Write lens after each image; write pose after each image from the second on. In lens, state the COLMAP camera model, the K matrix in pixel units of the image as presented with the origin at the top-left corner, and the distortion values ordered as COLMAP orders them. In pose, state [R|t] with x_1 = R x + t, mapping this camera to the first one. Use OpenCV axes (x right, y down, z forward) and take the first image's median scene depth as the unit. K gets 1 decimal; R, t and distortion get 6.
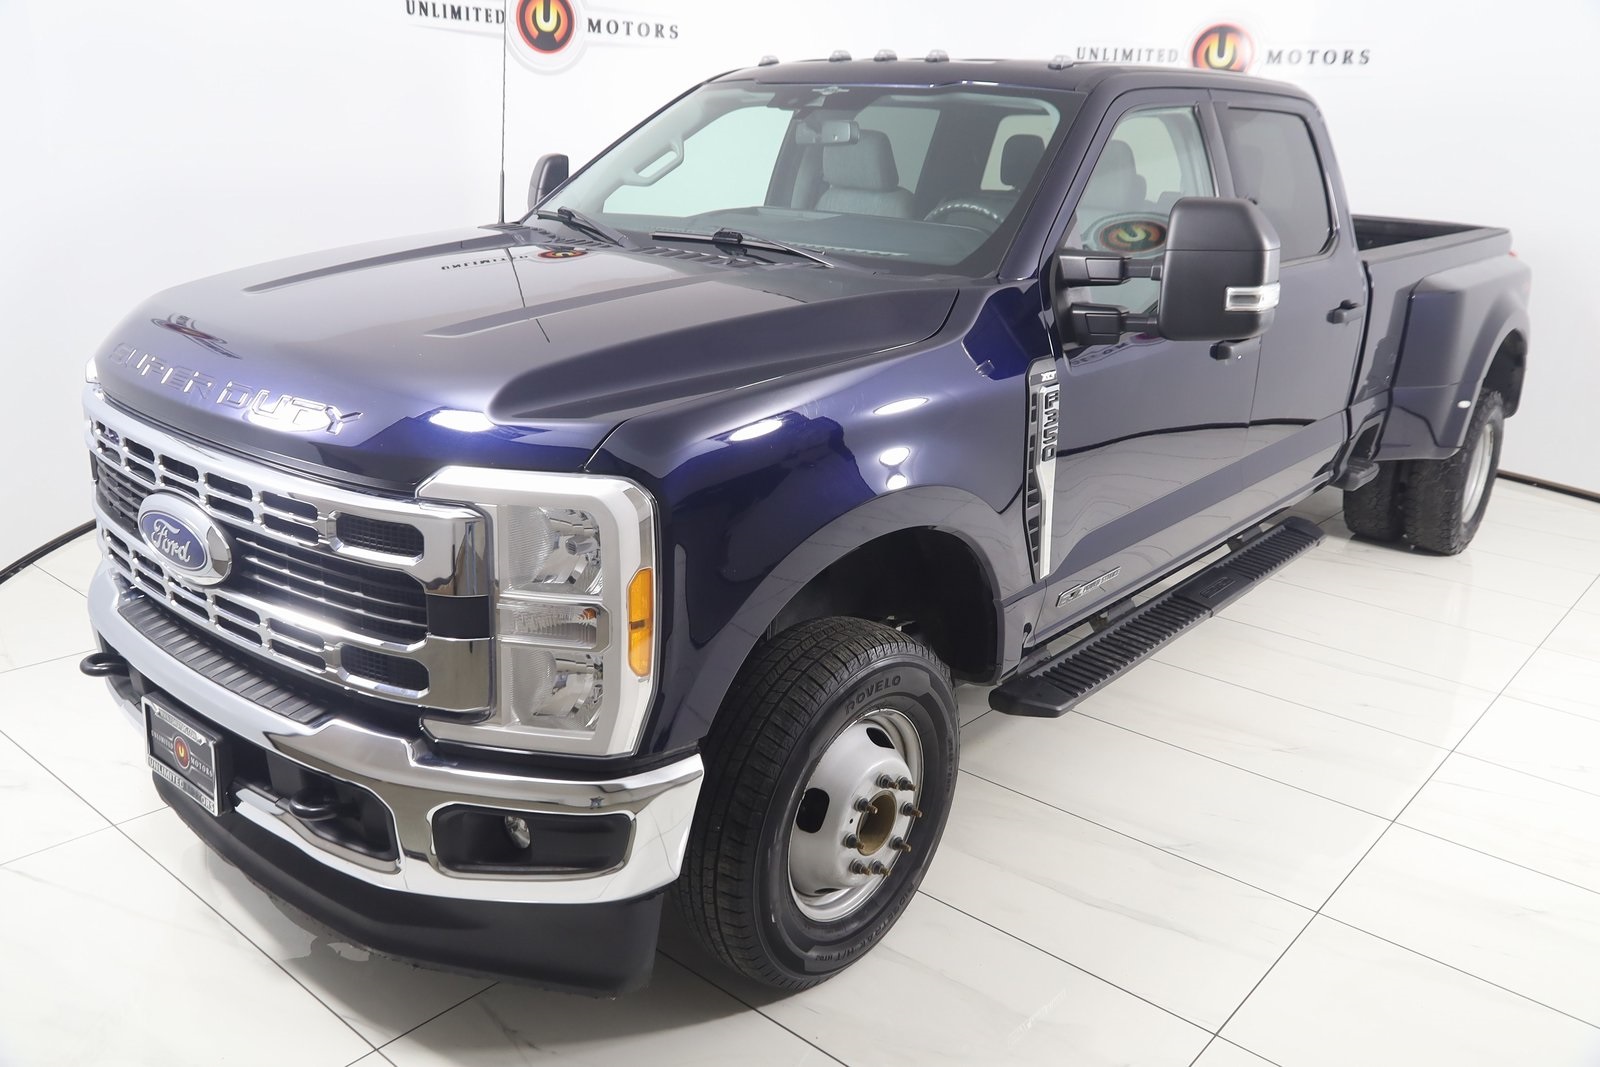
lens RADIAL K [[1290.3, 0, 796.2], [0, 1290.3, 528.1], [0, 0, 1]] dist [-0.068652, 0.117386]
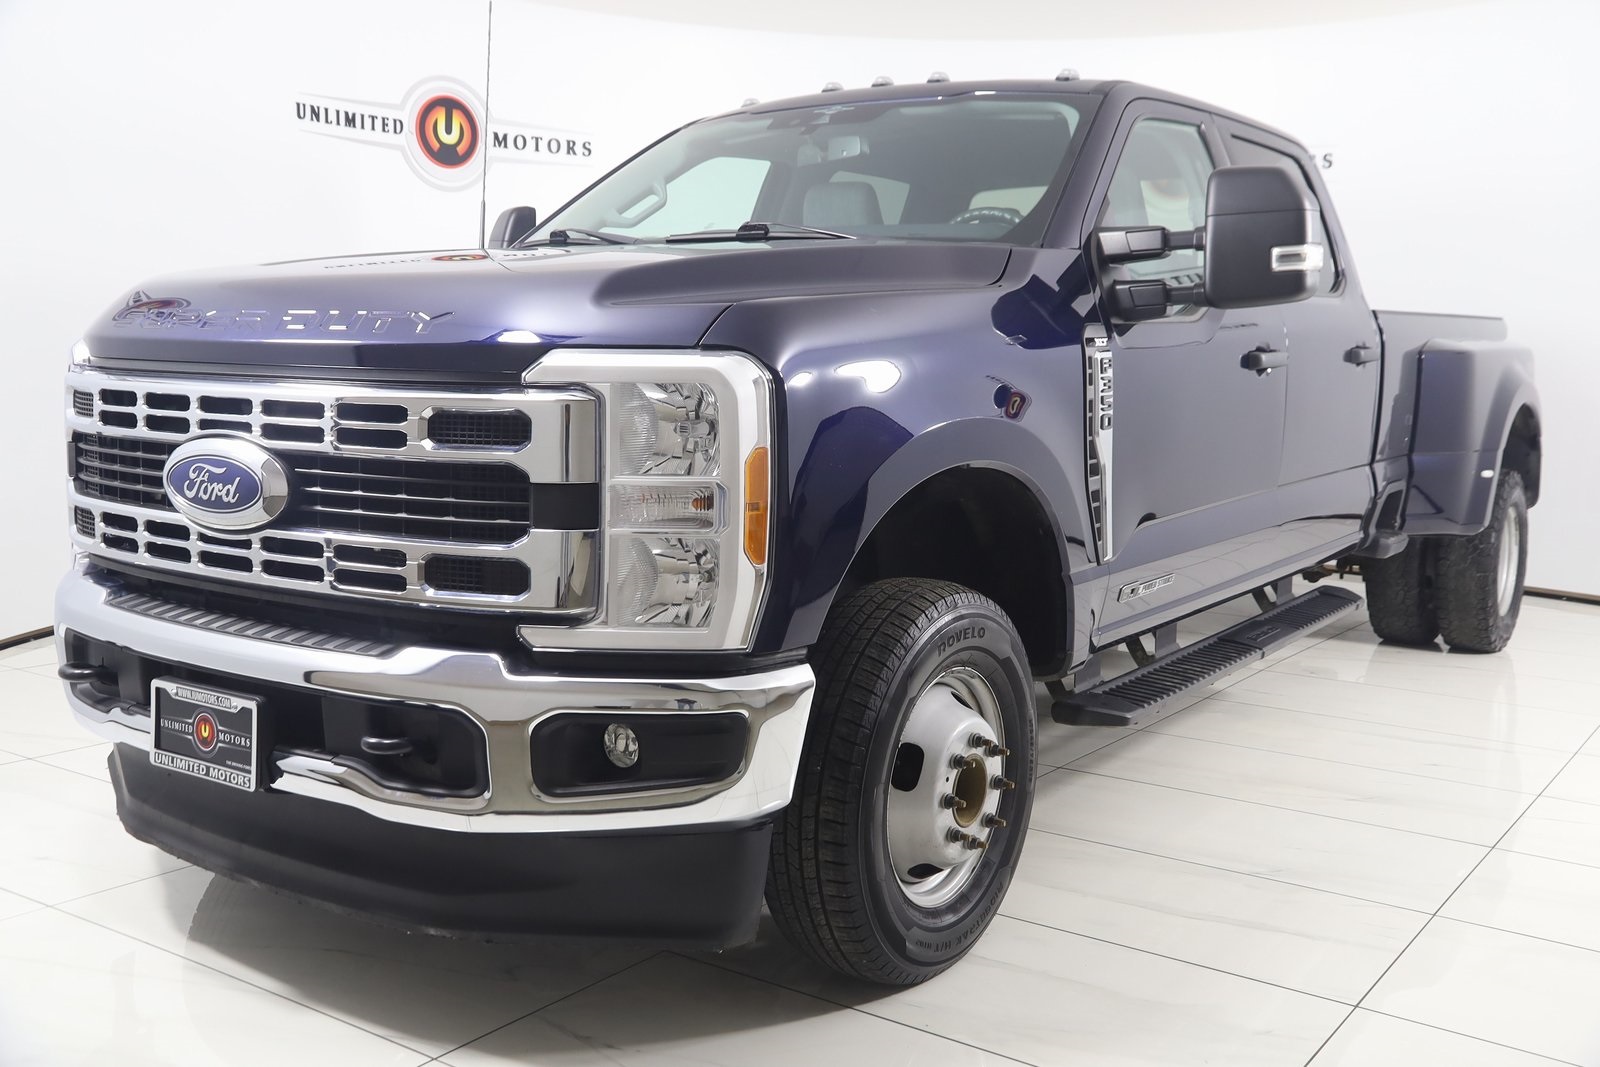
lens RADIAL K [[1548.8, 0, 805.5], [0, 1548.8, 526.4], [0, 0, 1]] dist [-0.008175, 0.141290]
pose [[0.995153, -0.032751, 0.092723, -0.140036], [0.049162, 0.982315, -0.180666, 0.219393], [-0.085167, 0.184349, 0.979164, -0.106509]]
